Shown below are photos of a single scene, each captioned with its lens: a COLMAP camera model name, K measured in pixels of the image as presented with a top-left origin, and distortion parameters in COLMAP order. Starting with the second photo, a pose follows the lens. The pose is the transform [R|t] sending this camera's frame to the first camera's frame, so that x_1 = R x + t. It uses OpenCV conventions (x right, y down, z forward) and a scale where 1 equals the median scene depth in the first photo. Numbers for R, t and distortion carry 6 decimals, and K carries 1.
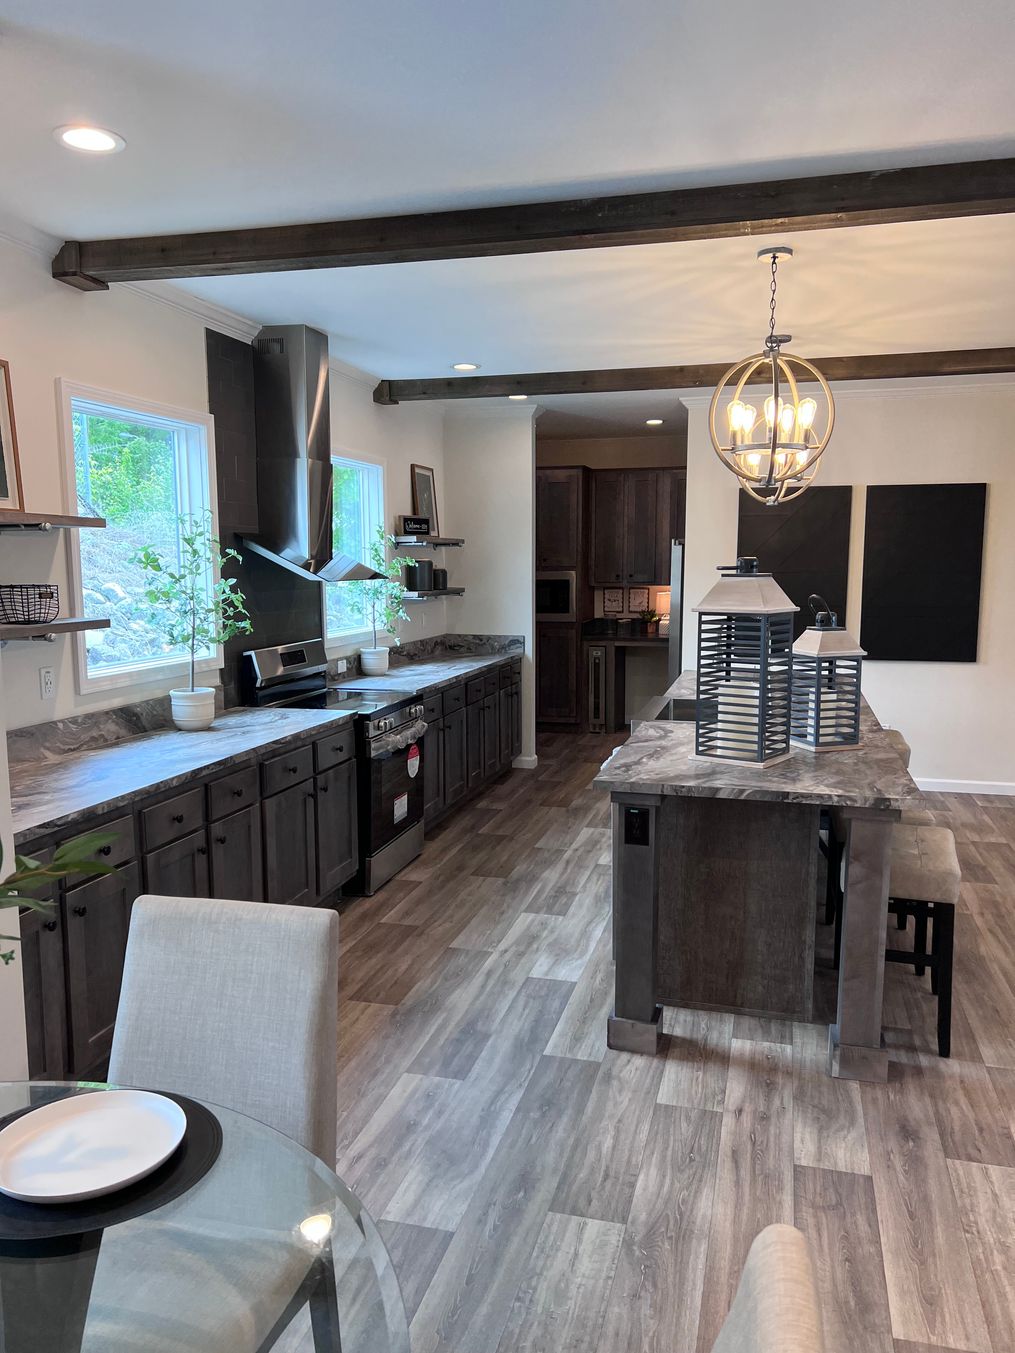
lens RADIAL K [[1027.1, 0, 507.5], [0, 1027.1, 676.5], [0, 0, 1]] dist [0.040880, -0.011293]
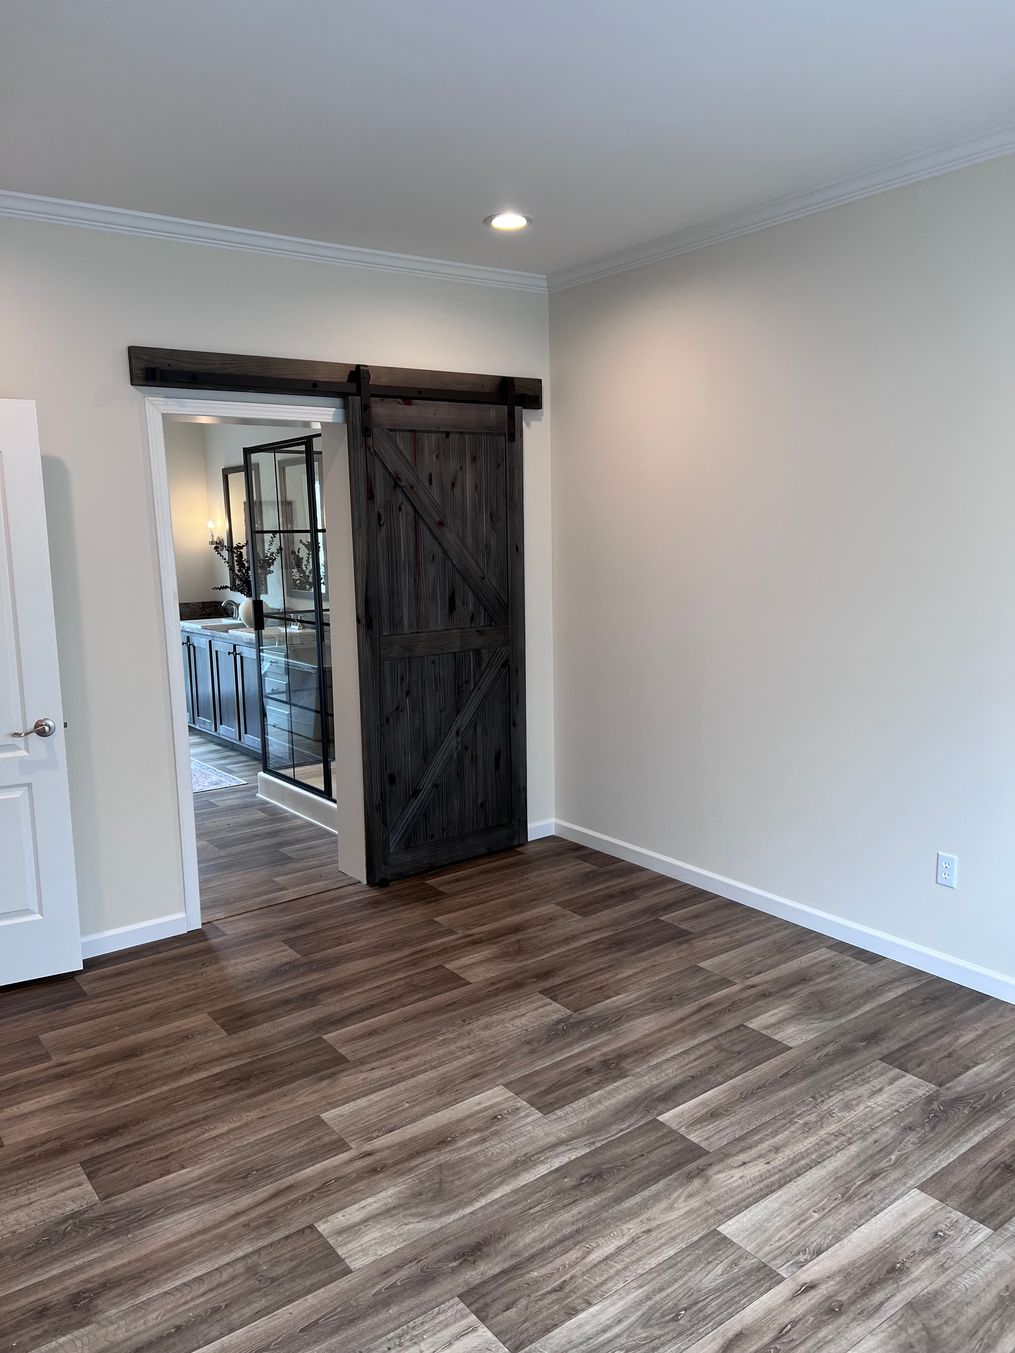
lens RADIAL K [[1027.1, 0, 507.5], [0, 1027.1, 676.5], [0, 0, 1]] dist [0.040880, -0.011293]
pose [[0.786849, 0.073796, -0.612718, 0.466242], [-0.048801, 0.997156, 0.057427, -0.029036], [0.615213, -0.015285, 0.788212, 0.313950]]
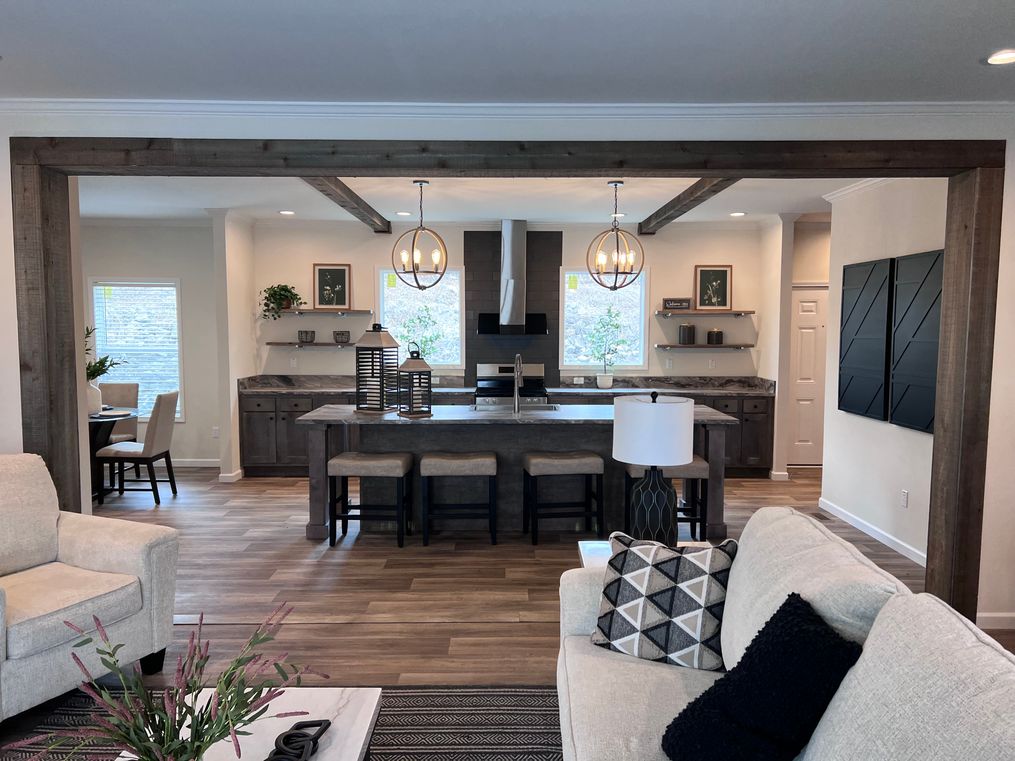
lens RADIAL K [[770.5, 0, 507.5], [0, 770.5, 380.5], [0, 0, 1]] dist [0.040880, -0.011293]
pose [[0.270692, 0.072394, -0.959940, 1.597532], [-0.114646, 0.992496, 0.042520, -0.092011], [0.955815, 0.098544, 0.276961, 0.811527]]
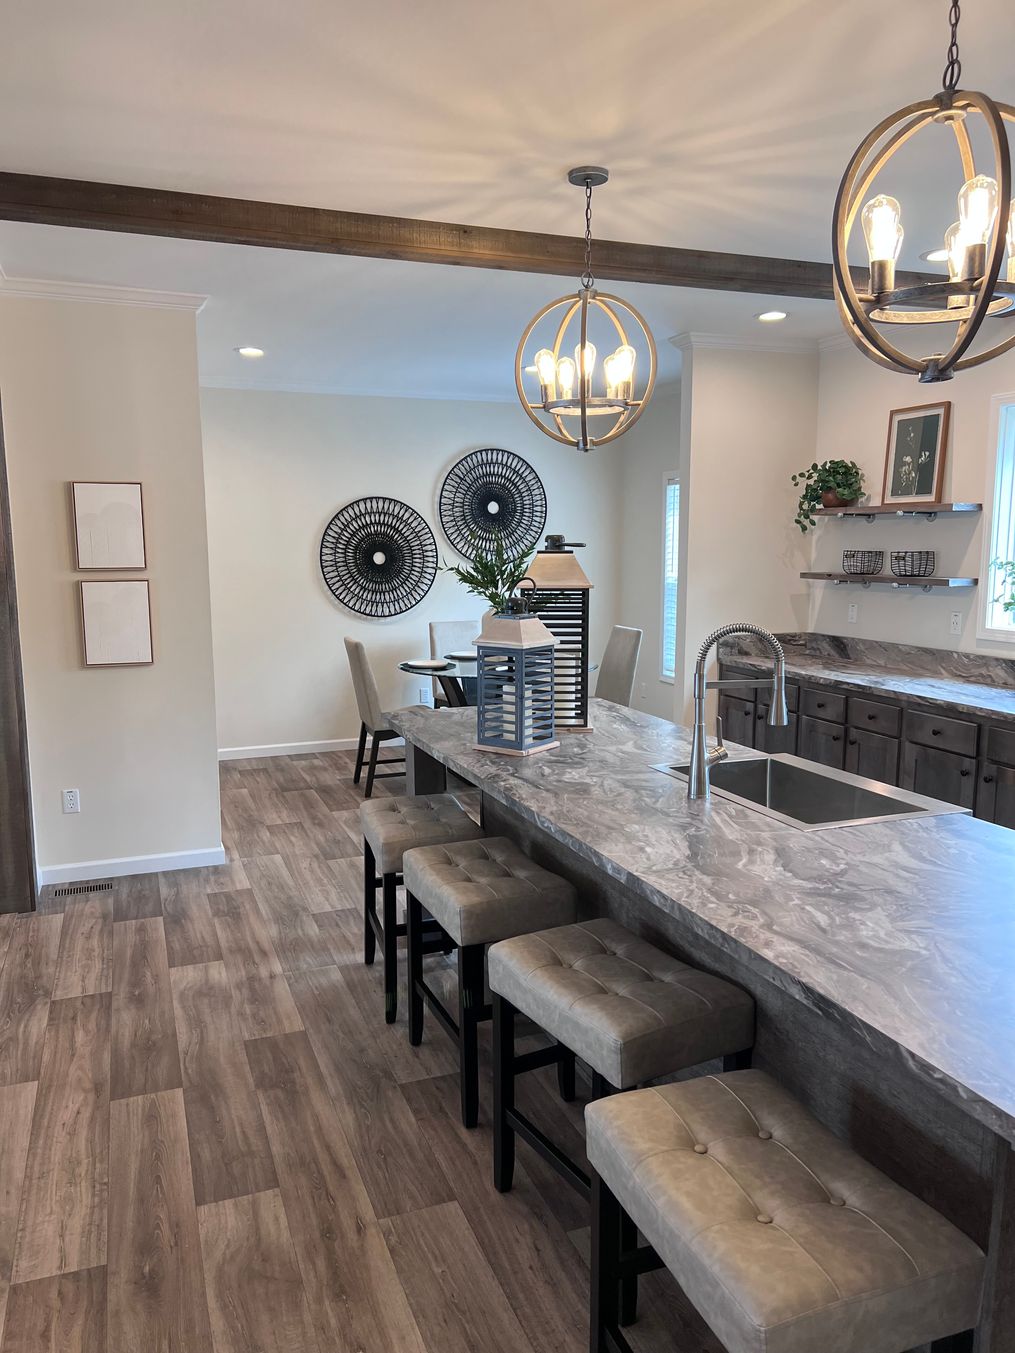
lens RADIAL K [[1027.1, 0, 507.5], [0, 1027.1, 676.5], [0, 0, 1]] dist [0.040880, -0.011293]
pose [[-0.811722, 0.079668, -0.578585, 0.329113], [-0.064028, 0.972543, 0.223742, -0.220908], [0.580524, 0.218662, -0.784334, 1.984306]]
